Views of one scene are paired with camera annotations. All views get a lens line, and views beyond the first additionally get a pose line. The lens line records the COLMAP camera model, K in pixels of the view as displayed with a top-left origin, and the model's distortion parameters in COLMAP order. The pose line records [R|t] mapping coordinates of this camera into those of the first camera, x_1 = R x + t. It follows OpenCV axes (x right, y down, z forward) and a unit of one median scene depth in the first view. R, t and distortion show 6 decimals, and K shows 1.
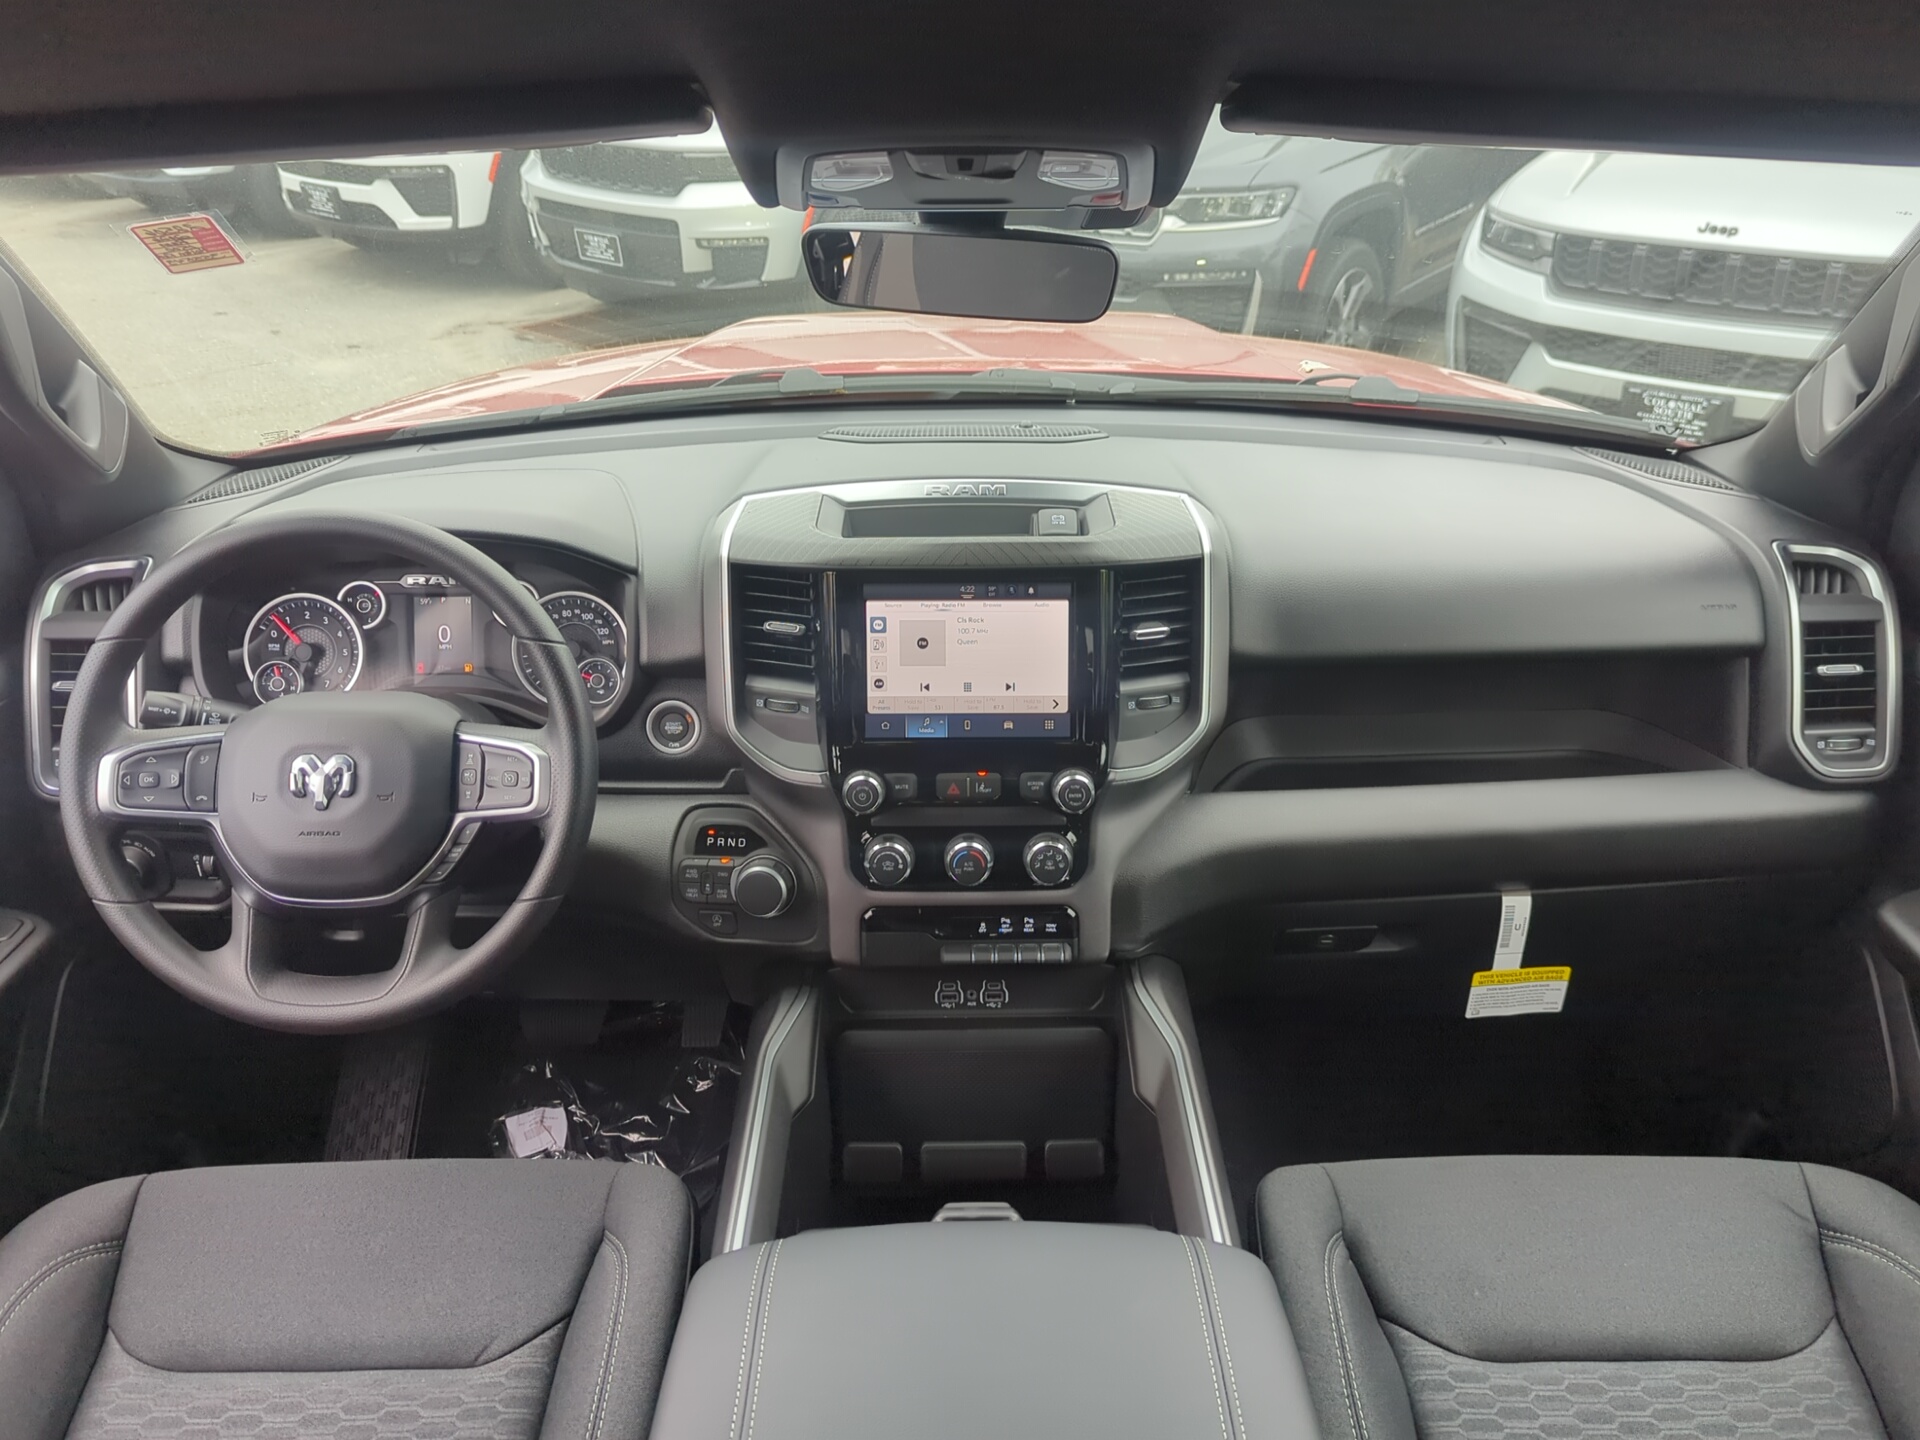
lens RADIAL K [[1436.5, 0, 958.6], [0, 1436.5, 707.4], [0, 0, 1]] dist [0.006129, 0.001460]
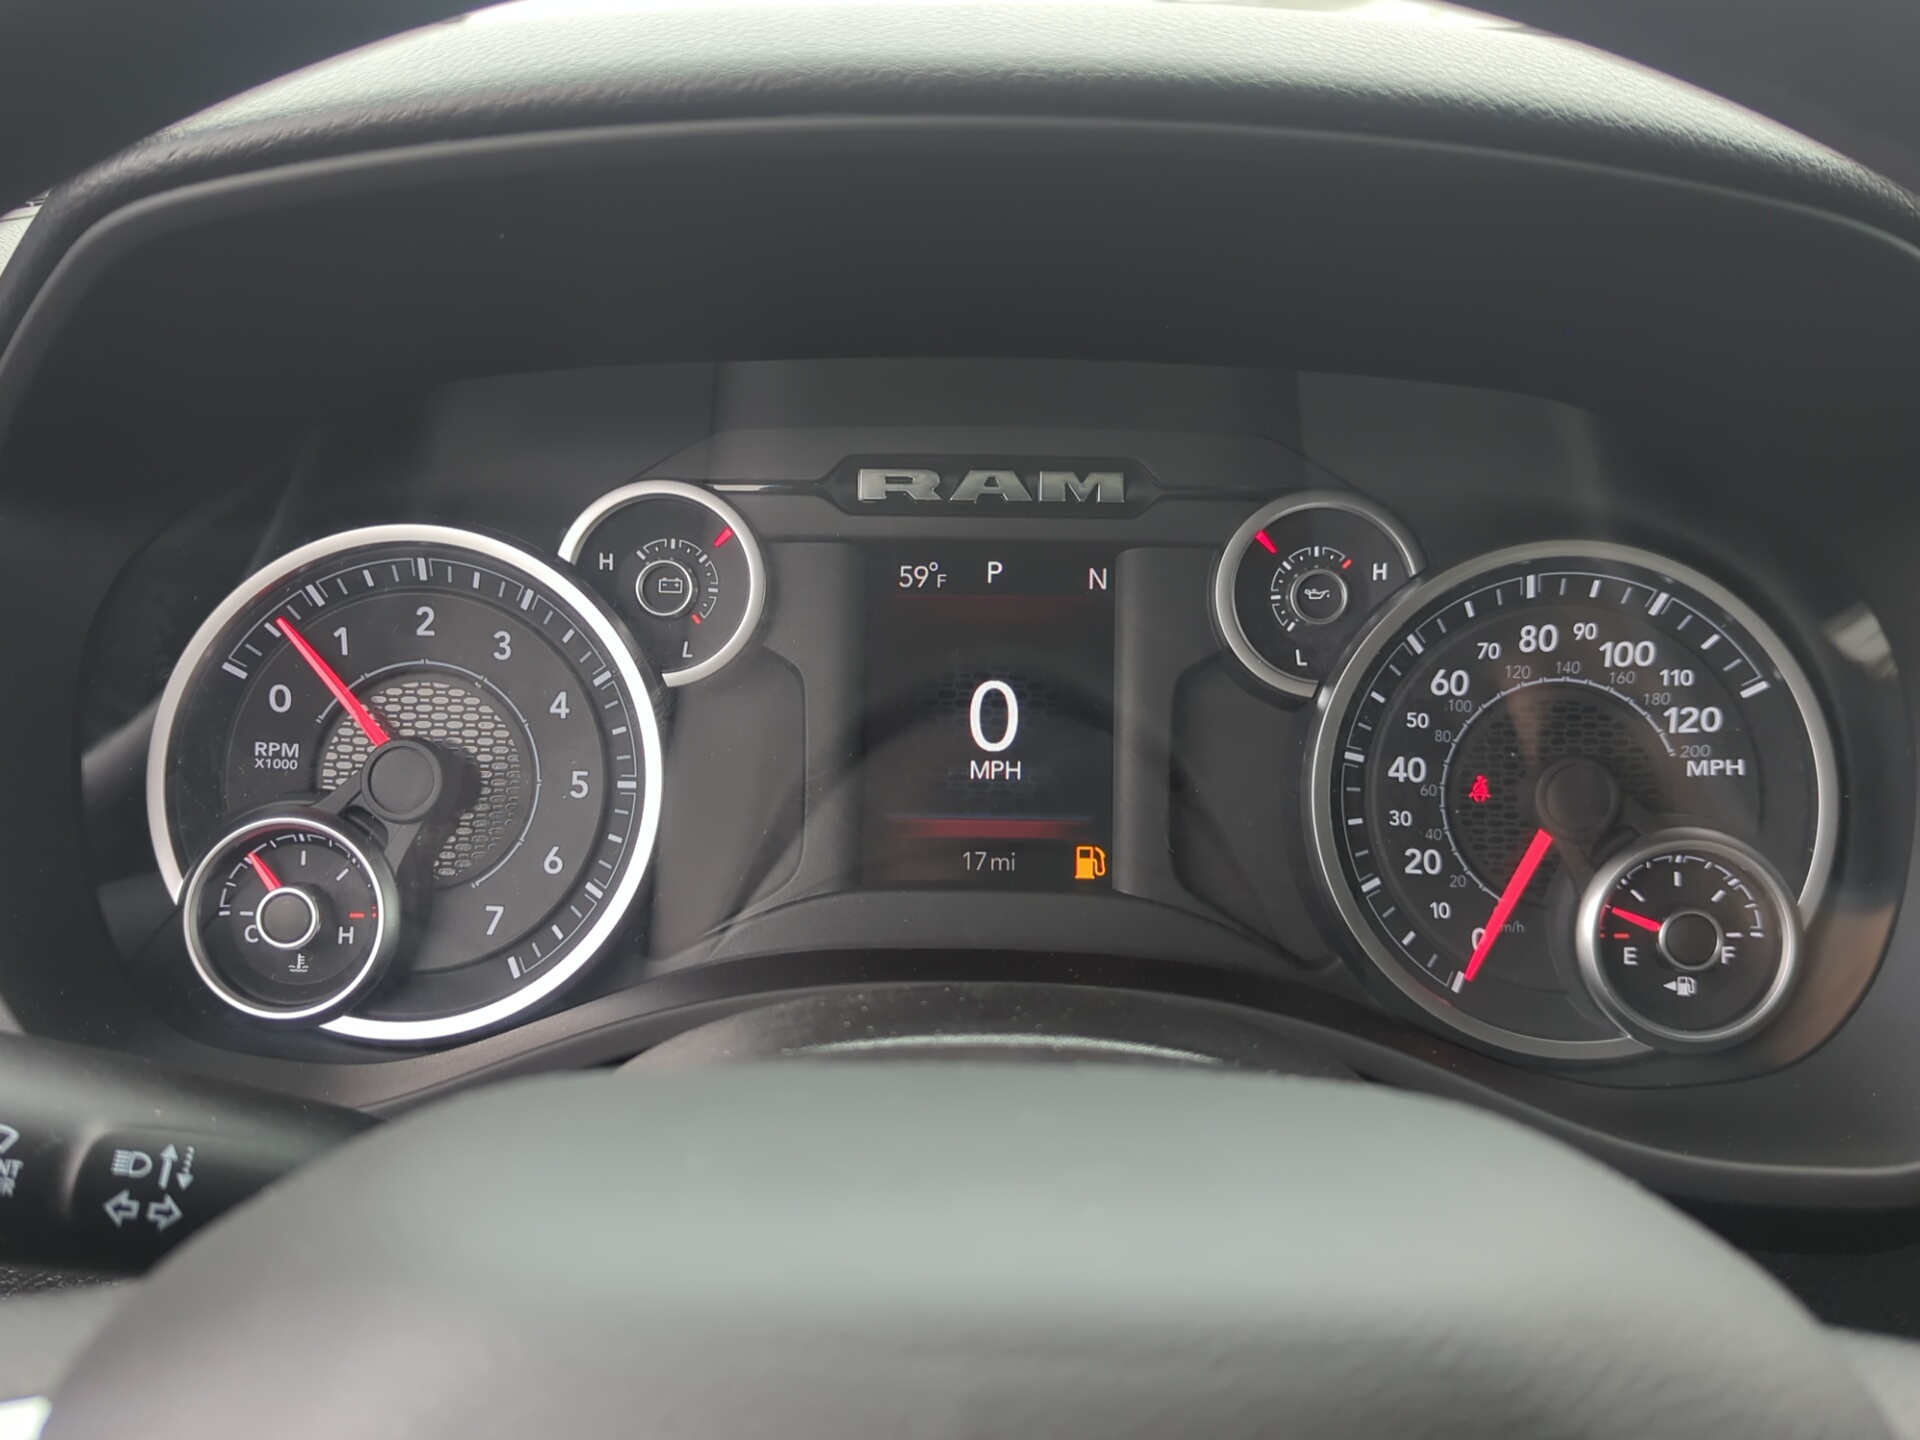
lens RADIAL K [[1768.9, 0, 954.2], [0, 1768.9, 679.5], [0, 0, 1]] dist [0.016020, -0.001992]
pose [[0.998572, 0.020883, -0.049169, -0.388746], [-0.025213, 0.995699, -0.089148, -0.034729], [0.047096, 0.090260, 0.994804, 0.792281]]
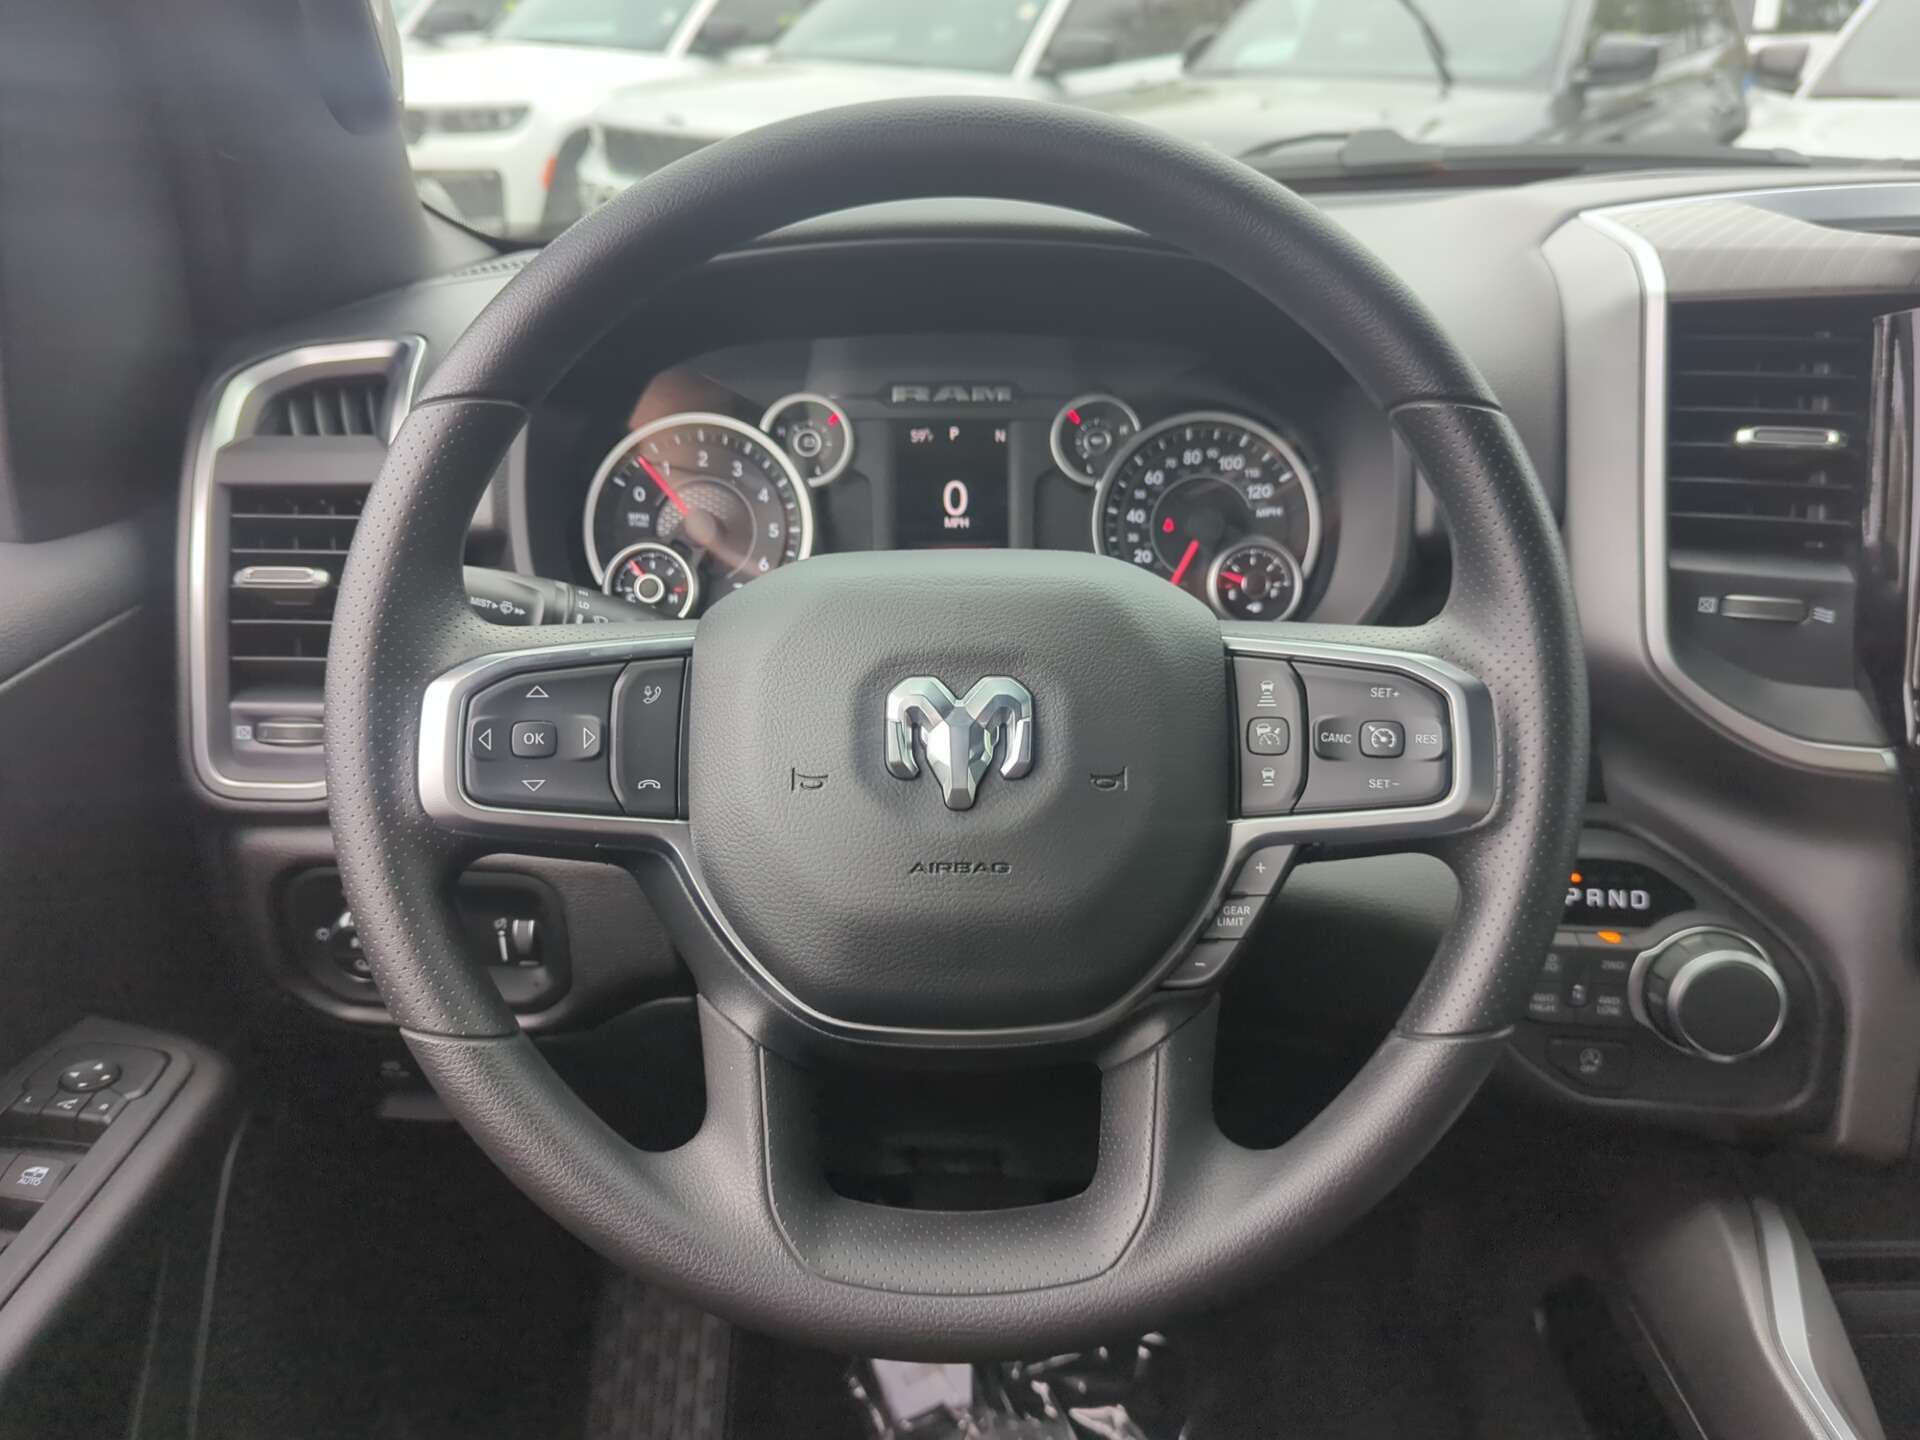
lens RADIAL K [[1526.2, 0, 969.9], [0, 1526.2, 712.7], [0, 0, 1]] dist [0.051230, -0.066657]
pose [[0.999686, 0.001453, -0.025016, -0.375524], [-0.002224, 0.999522, -0.030825, 0.049578], [0.024959, 0.030871, 0.999212, 0.492803]]
